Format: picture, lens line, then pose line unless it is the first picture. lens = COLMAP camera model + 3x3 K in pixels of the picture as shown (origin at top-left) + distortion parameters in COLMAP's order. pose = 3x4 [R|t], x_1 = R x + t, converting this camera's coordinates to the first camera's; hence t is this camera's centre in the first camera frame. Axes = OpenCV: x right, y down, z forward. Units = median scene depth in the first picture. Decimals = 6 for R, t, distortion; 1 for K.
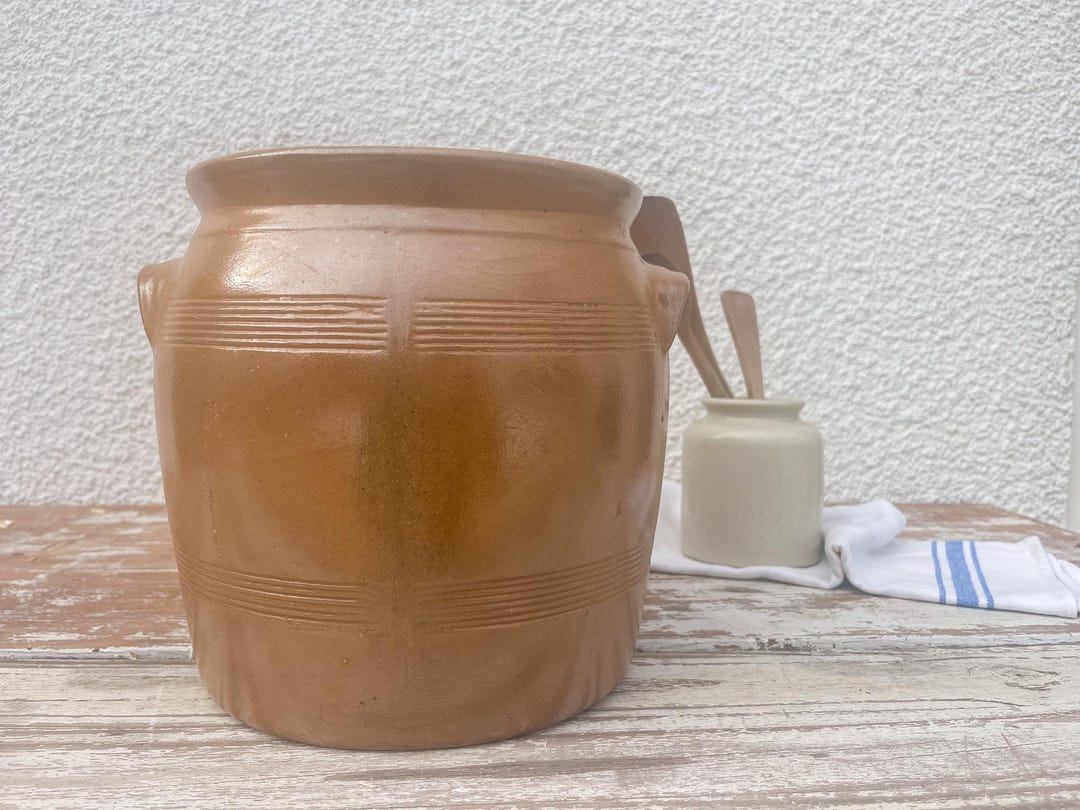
lens RADIAL K [[788.8, 0, 545.4], [0, 788.8, 406.9], [0, 0, 1]] dist [0.049718, -0.080496]
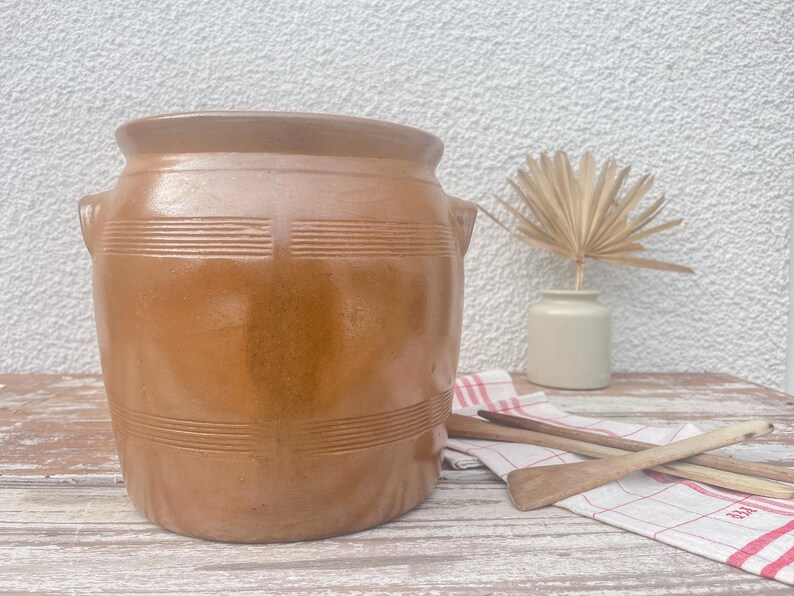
lens RADIAL K [[579.9, 0, 401.5], [0, 579.9, 299.1], [0, 0, 1]] dist [0.049718, -0.080496]
pose [[0.999704, -0.003341, -0.024100, 0.039531], [0.003104, 0.999946, -0.009880, 0.006011], [0.024131, 0.009802, 0.999661, 0.000745]]
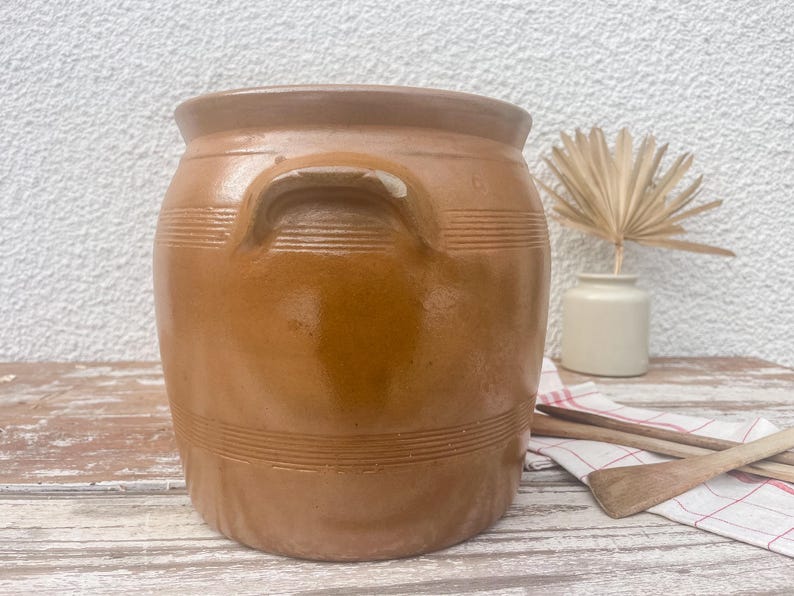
lens RADIAL K [[579.9, 0, 398.8], [0, 579.9, 300.0], [0, 0, 1]] dist [0.049718, -0.080496]
pose [[0.999977, -0.004438, 0.005193, -0.043448], [0.004252, 0.999368, 0.035297, -0.009773], [-0.005346, -0.035274, 0.999363, 0.040367]]
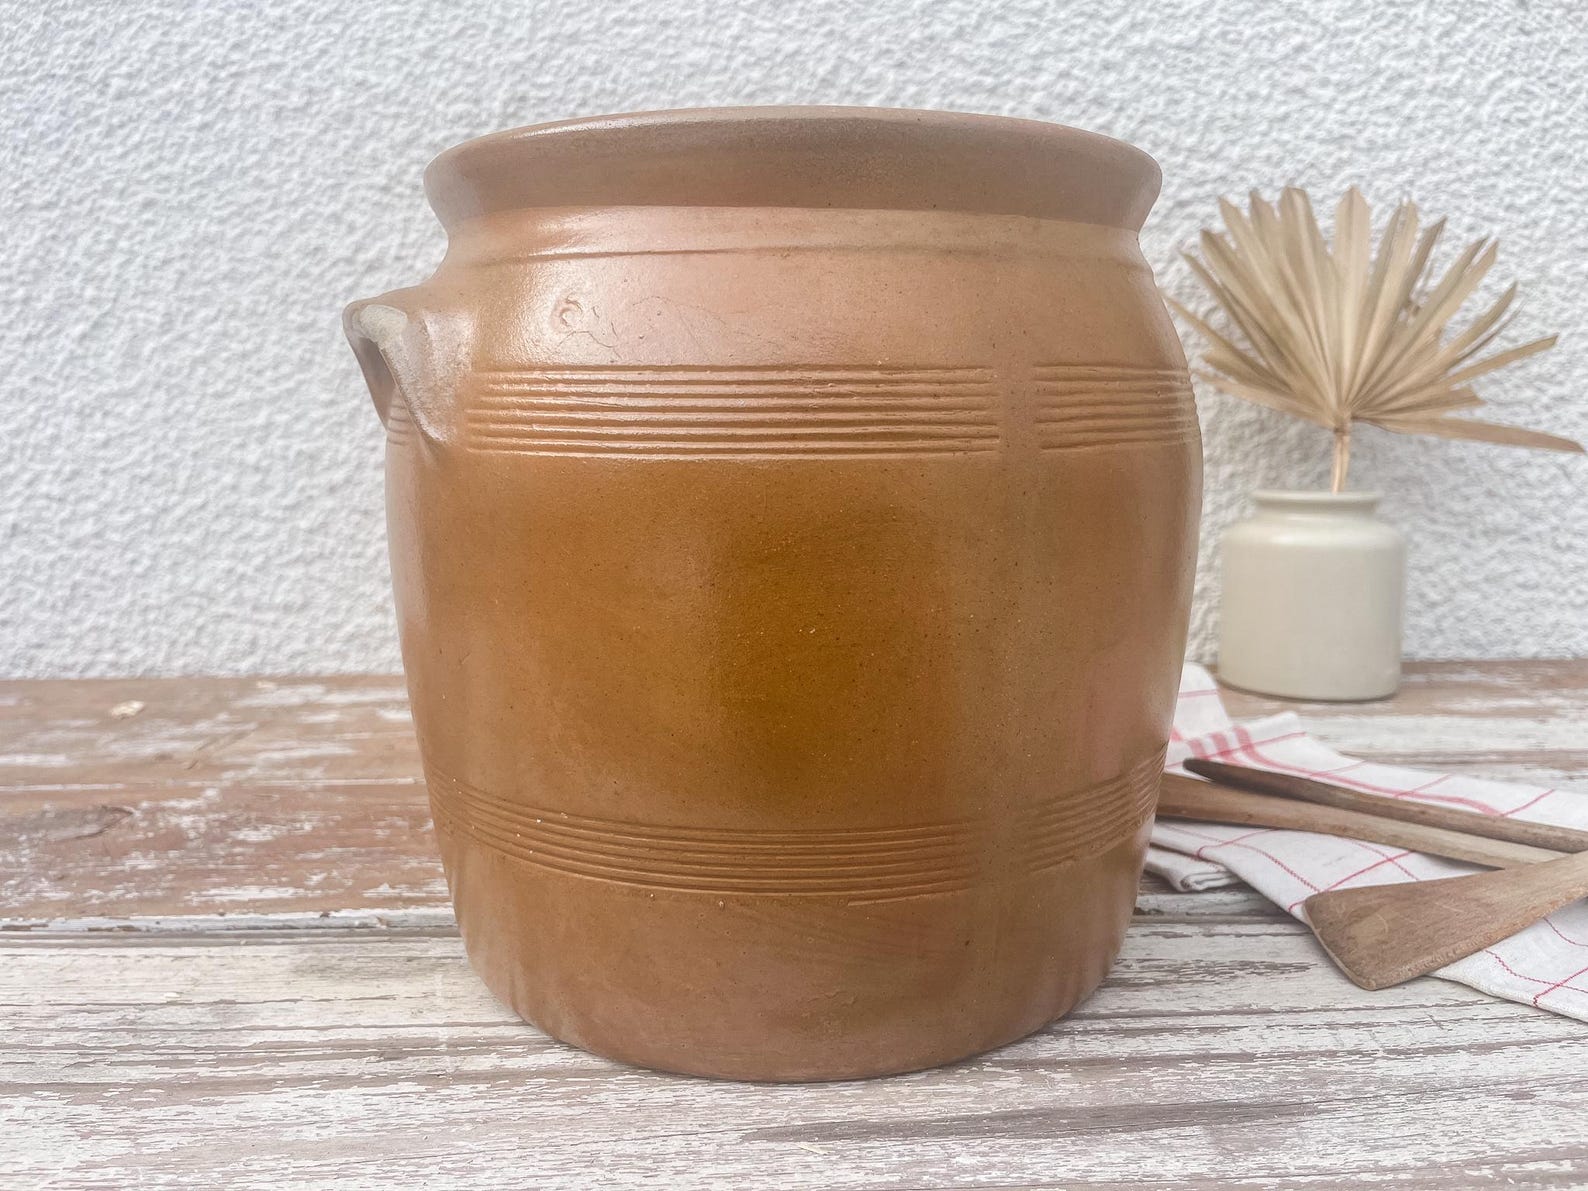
lens RADIAL K [[1159.8, 0, 800.4], [0, 1159.8, 596.9], [0, 0, 1]] dist [0.049718, -0.080496]
pose [[0.999194, -0.012123, -0.038274, -0.073350], [0.015075, 0.996854, 0.077810, -0.012230], [0.037210, -0.078324, 0.996233, 0.043004]]
